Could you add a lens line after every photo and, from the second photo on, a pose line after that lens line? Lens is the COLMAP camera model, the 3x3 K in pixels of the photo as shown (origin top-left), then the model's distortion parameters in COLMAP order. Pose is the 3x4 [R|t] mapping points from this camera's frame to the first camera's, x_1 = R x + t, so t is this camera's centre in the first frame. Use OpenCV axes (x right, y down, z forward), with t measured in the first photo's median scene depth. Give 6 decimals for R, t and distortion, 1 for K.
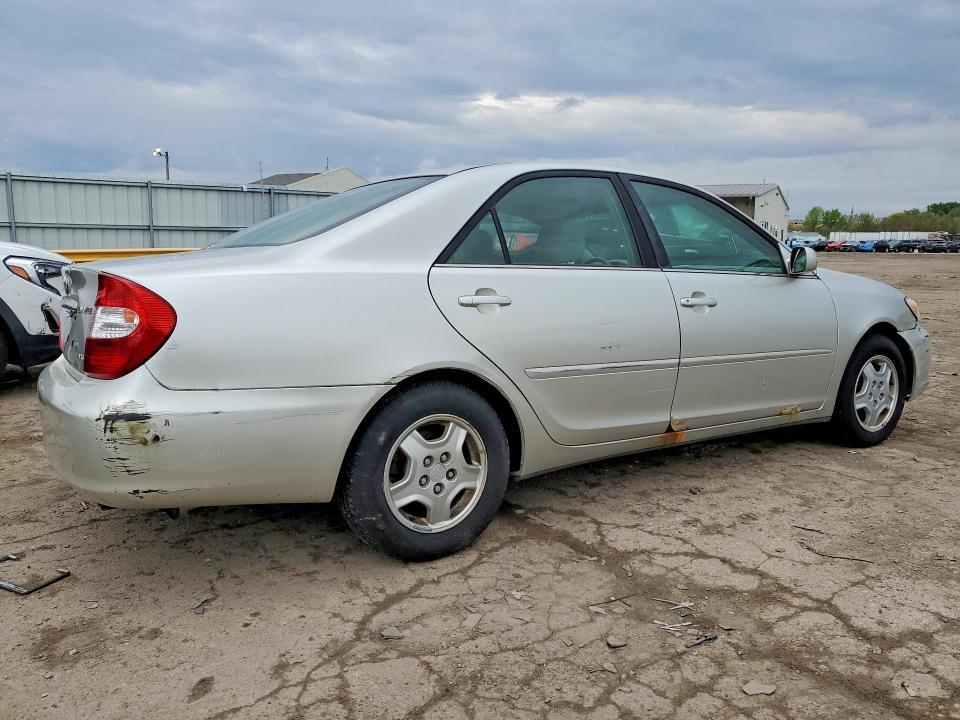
lens RADIAL K [[743.2, 0, 484.5], [0, 743.2, 358.0], [0, 0, 1]] dist [0.020888, -0.008449]
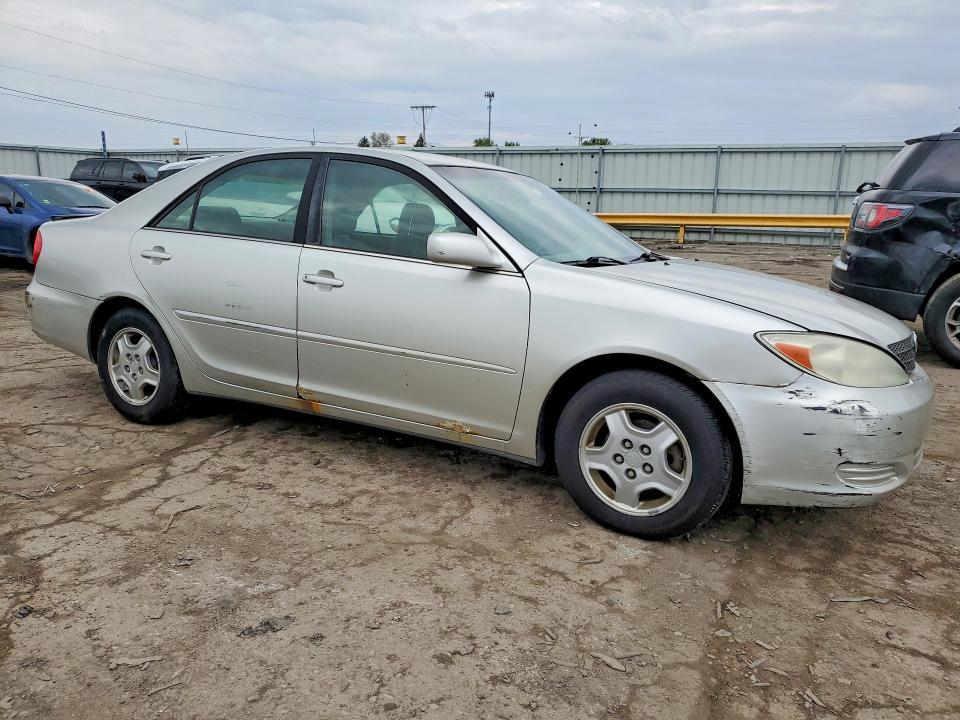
lens RADIAL K [[743.2, 0, 484.5], [0, 743.2, 358.0], [0, 0, 1]] dist [0.020888, -0.008449]
pose [[0.495623, 0.191741, -0.847108, 1.302664], [-0.152001, 0.979424, 0.132758, -0.142304], [0.855133, 0.062963, 0.514570, 0.686011]]
